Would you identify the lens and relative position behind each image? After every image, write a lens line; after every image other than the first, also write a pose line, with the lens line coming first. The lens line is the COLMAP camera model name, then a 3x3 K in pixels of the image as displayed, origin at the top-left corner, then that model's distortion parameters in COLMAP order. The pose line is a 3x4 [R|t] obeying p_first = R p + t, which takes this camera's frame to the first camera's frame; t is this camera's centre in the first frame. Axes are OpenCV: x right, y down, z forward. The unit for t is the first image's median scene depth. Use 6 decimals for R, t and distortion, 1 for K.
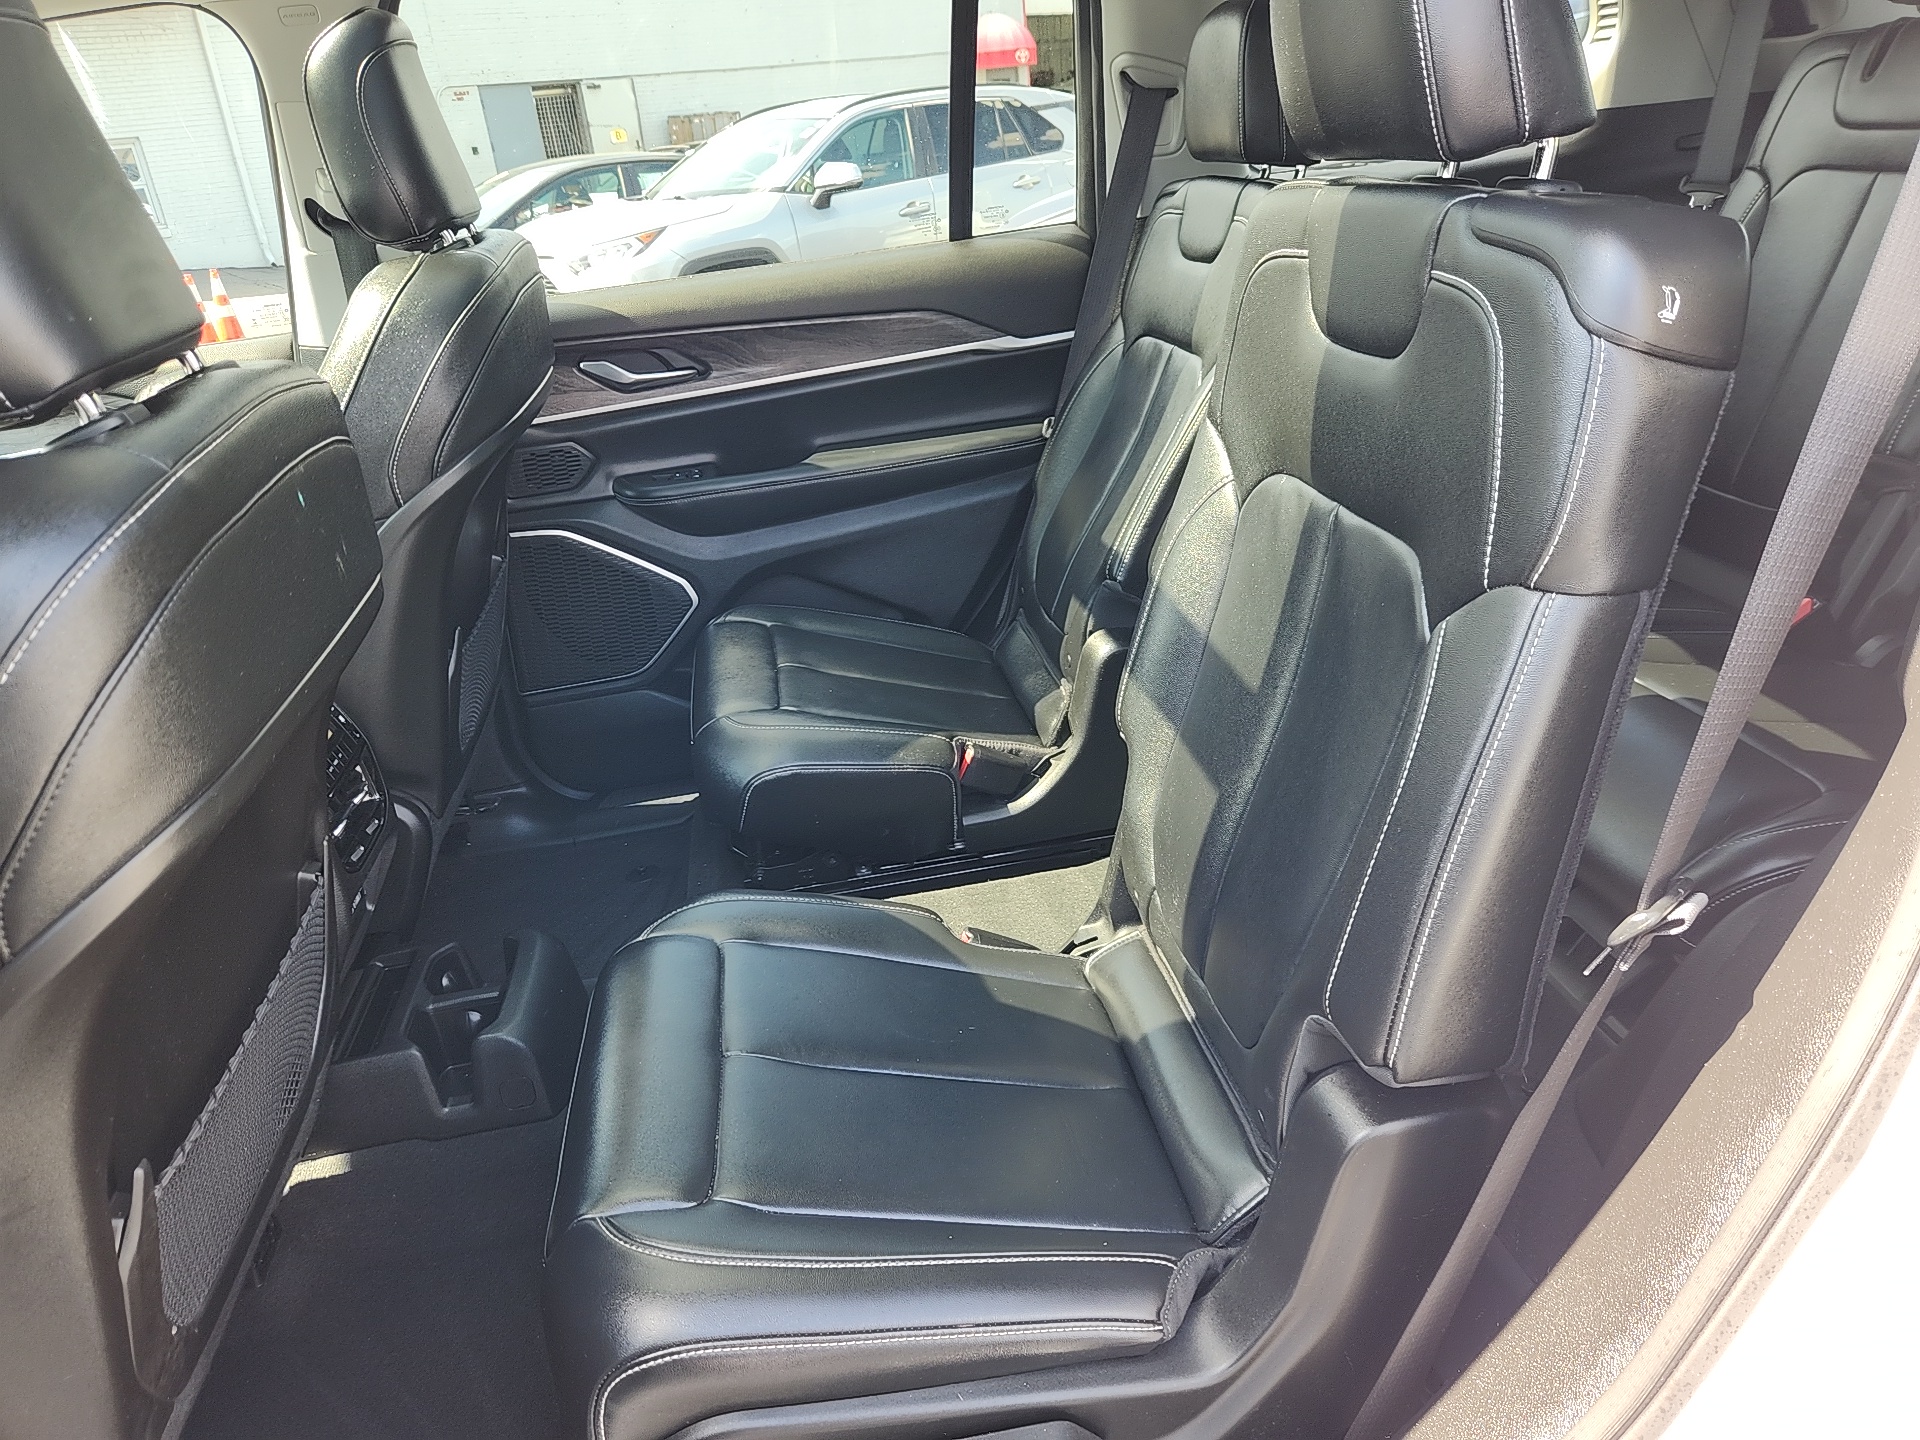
lens RADIAL K [[1339.2, 0, 980.1], [0, 1339.2, 713.6], [0, 0, 1]] dist [0.065348, -0.069814]
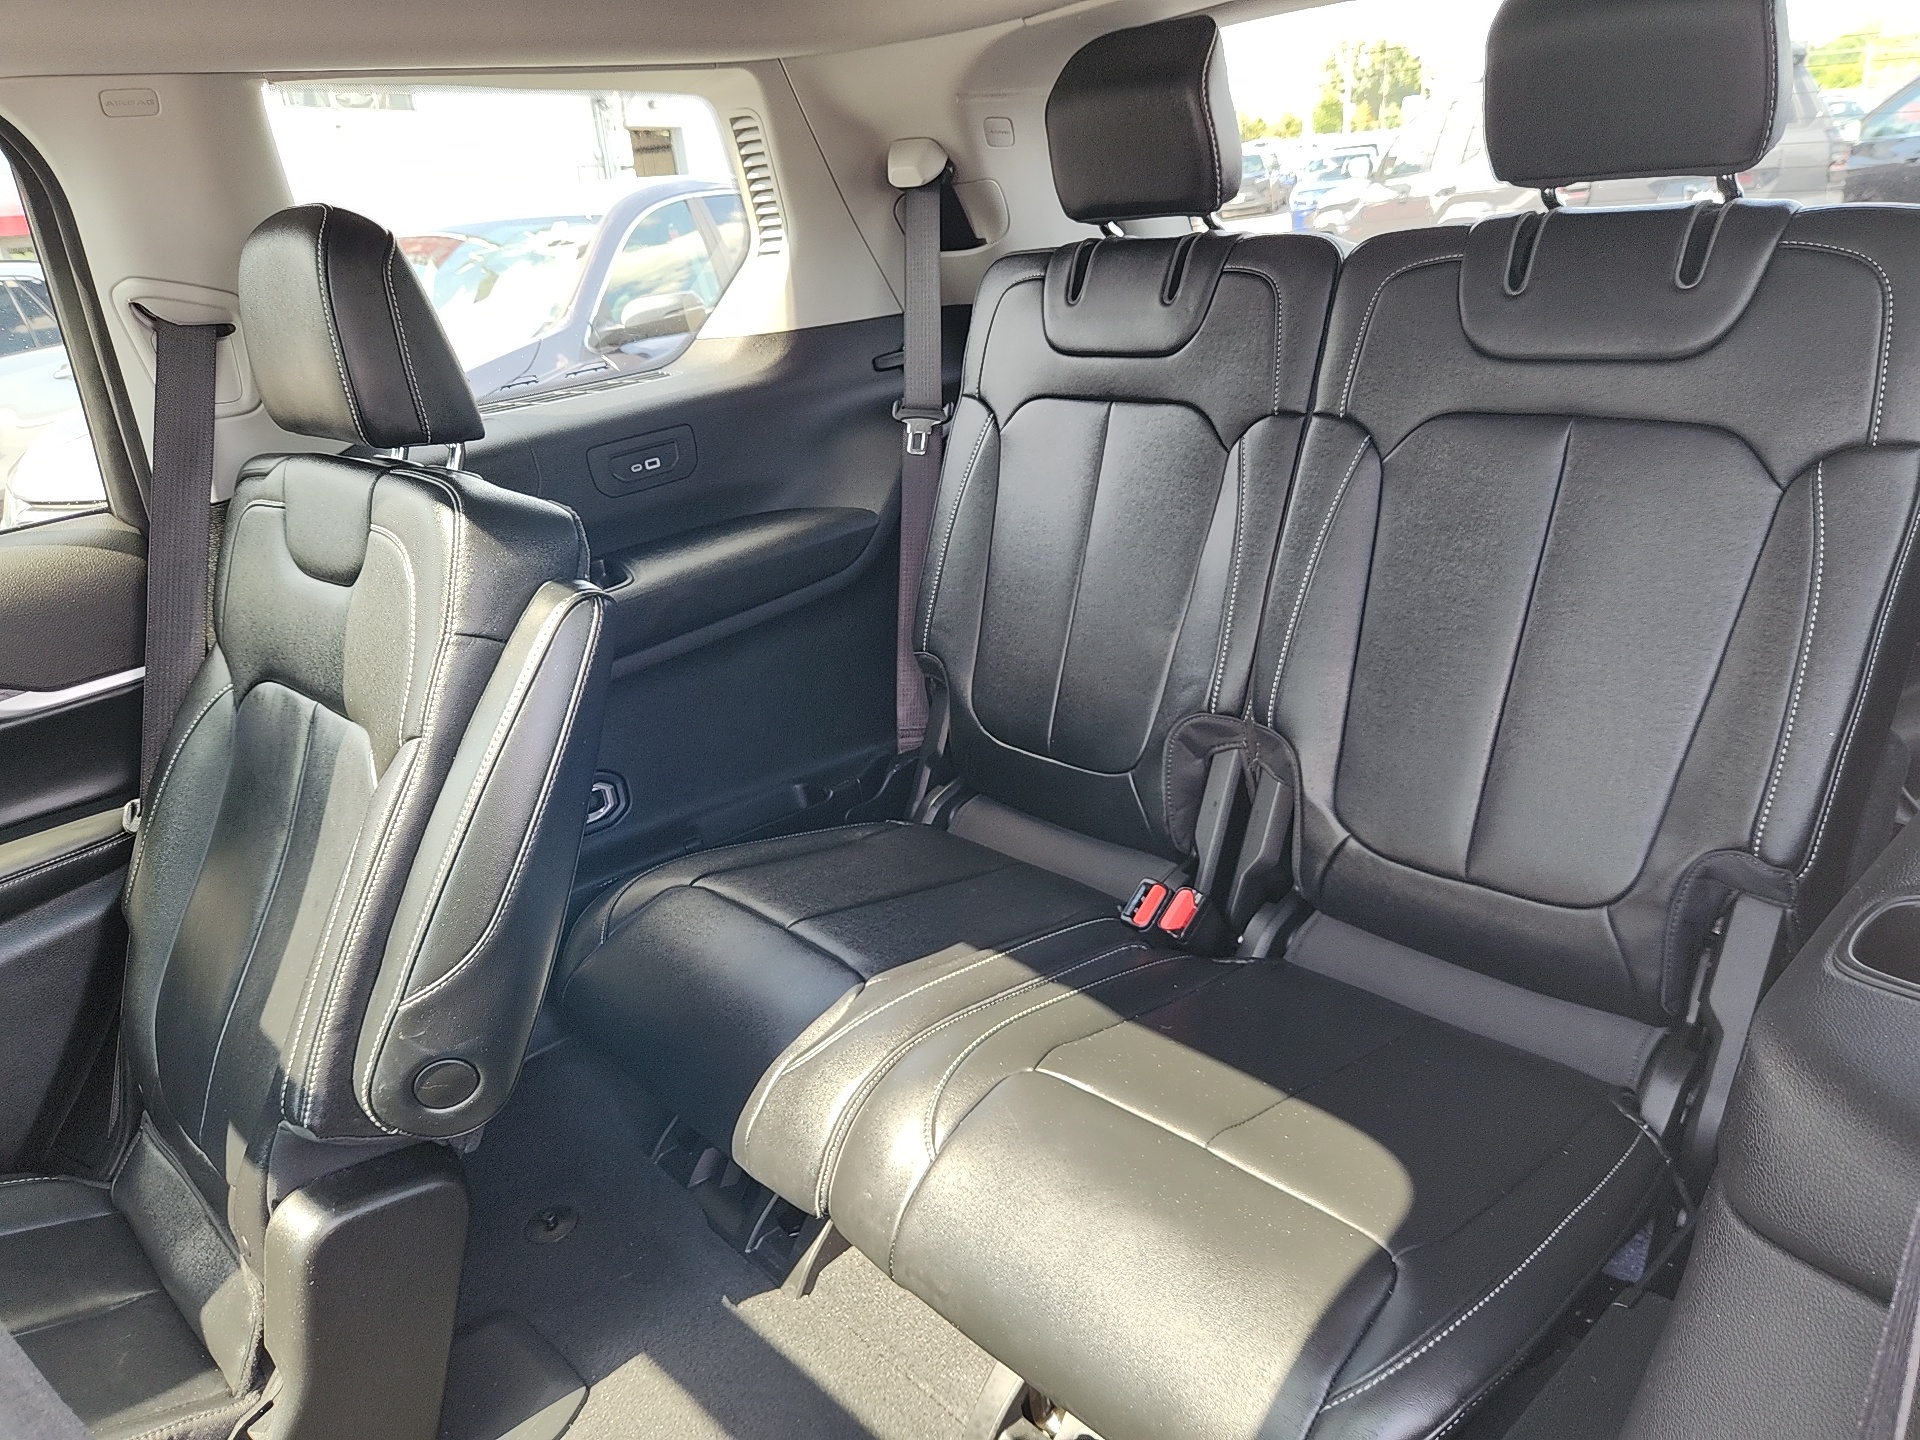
lens RADIAL K [[1339.2, 0, 980.1], [0, 1339.2, 713.6], [0, 0, 1]] dist [0.065348, -0.069814]
pose [[0.824529, -0.191039, 0.532594, 0.054531], [0.244679, 0.969102, -0.031185, -0.159260], [-0.510181, 0.156027, 0.845796, 0.261208]]
